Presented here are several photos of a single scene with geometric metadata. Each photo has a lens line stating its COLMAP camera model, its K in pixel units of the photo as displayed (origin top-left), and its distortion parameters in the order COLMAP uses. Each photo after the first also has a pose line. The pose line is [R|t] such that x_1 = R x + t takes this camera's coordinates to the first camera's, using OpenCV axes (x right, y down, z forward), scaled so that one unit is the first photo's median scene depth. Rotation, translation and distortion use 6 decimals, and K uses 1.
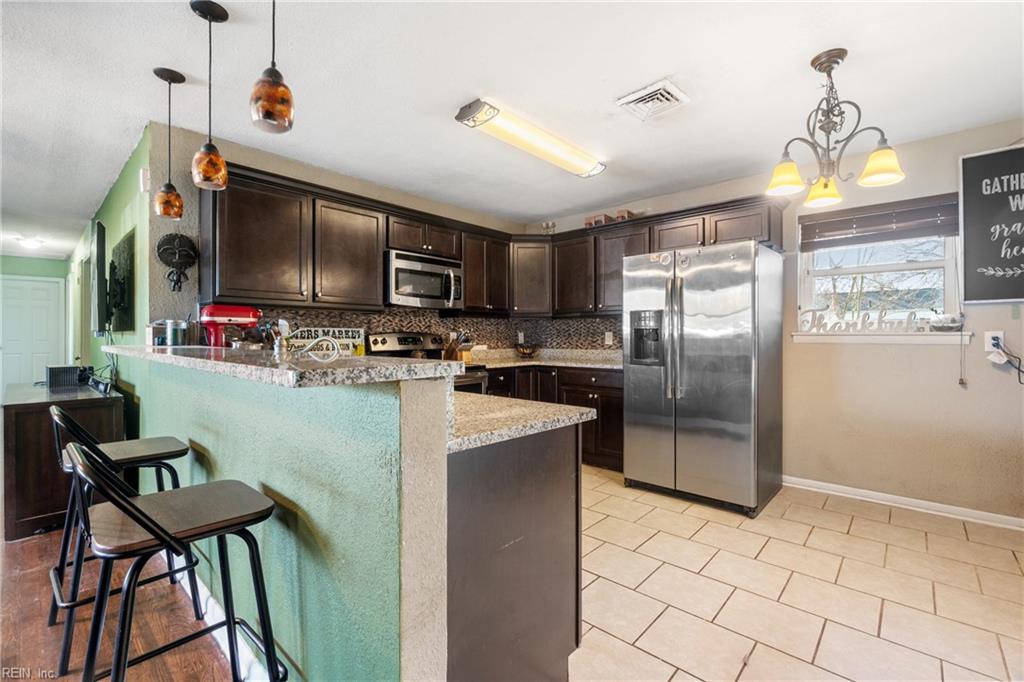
lens RADIAL K [[445.2, 0, 517.7], [0, 445.2, 338.2], [0, 0, 1]] dist [-0.006443, 0.000340]
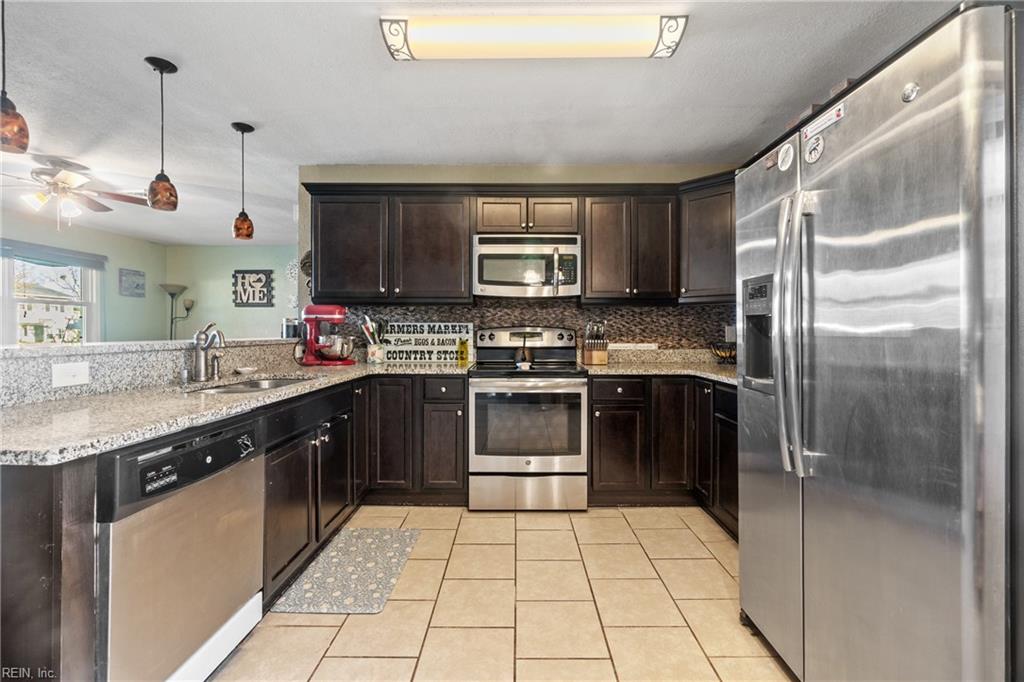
lens RADIAL K [[445.2, 0, 506.6], [0, 445.2, 334.6], [0, 0, 1]] dist [-0.006443, 0.000340]
pose [[0.670480, 0.003421, -0.741919, 0.437314], [-0.003856, 0.999992, 0.001126, 0.001883], [0.741917, 0.002106, 0.670488, 0.452965]]
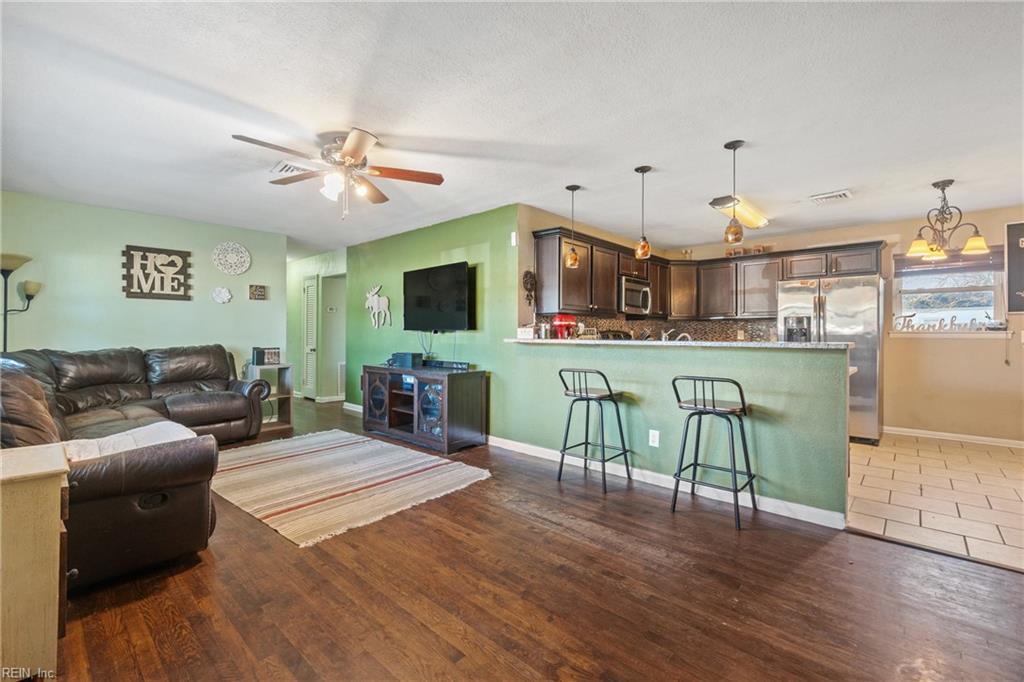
lens RADIAL K [[445.2, 0, 504.6], [0, 445.2, 332.5], [0, 0, 1]] dist [-0.006443, 0.000340]
pose [[0.999970, 0.000624, -0.007784, -0.685568], [-0.000678, 0.999976, -0.006946, 0.003623], [0.007780, 0.006952, 0.999946, -0.527104]]
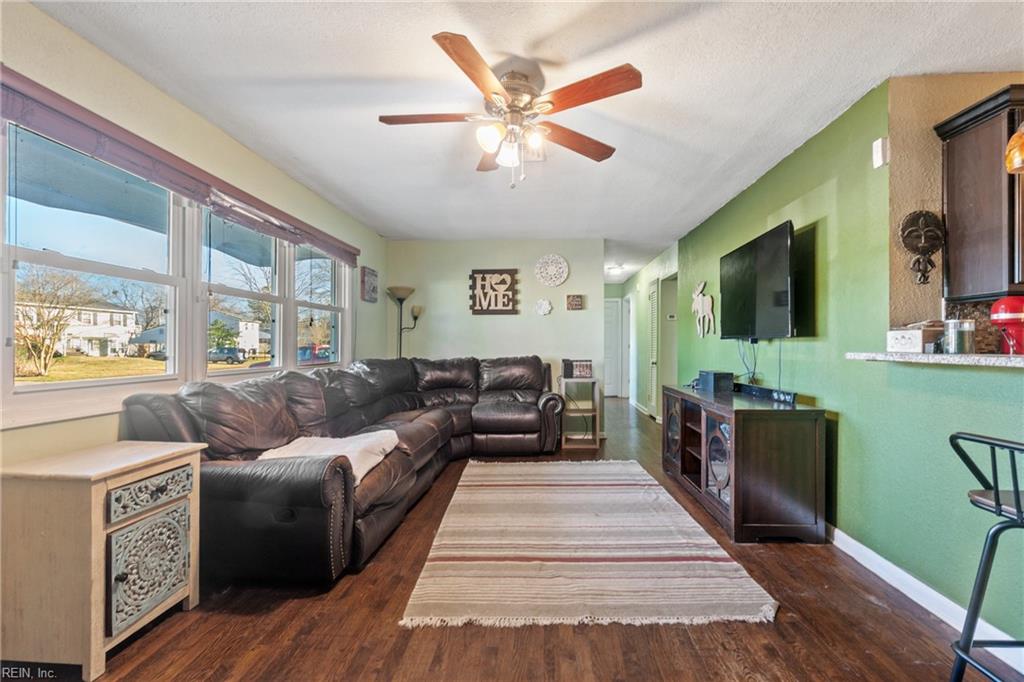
lens RADIAL K [[445.2, 0, 520.8], [0, 445.2, 346.3], [0, 0, 1]] dist [-0.006443, 0.000340]
pose [[0.636058, -0.001077, -0.771641, -0.499314], [-0.001272, 0.999996, -0.002444, 0.005559], [0.771640, 0.002536, 0.636054, -0.035530]]
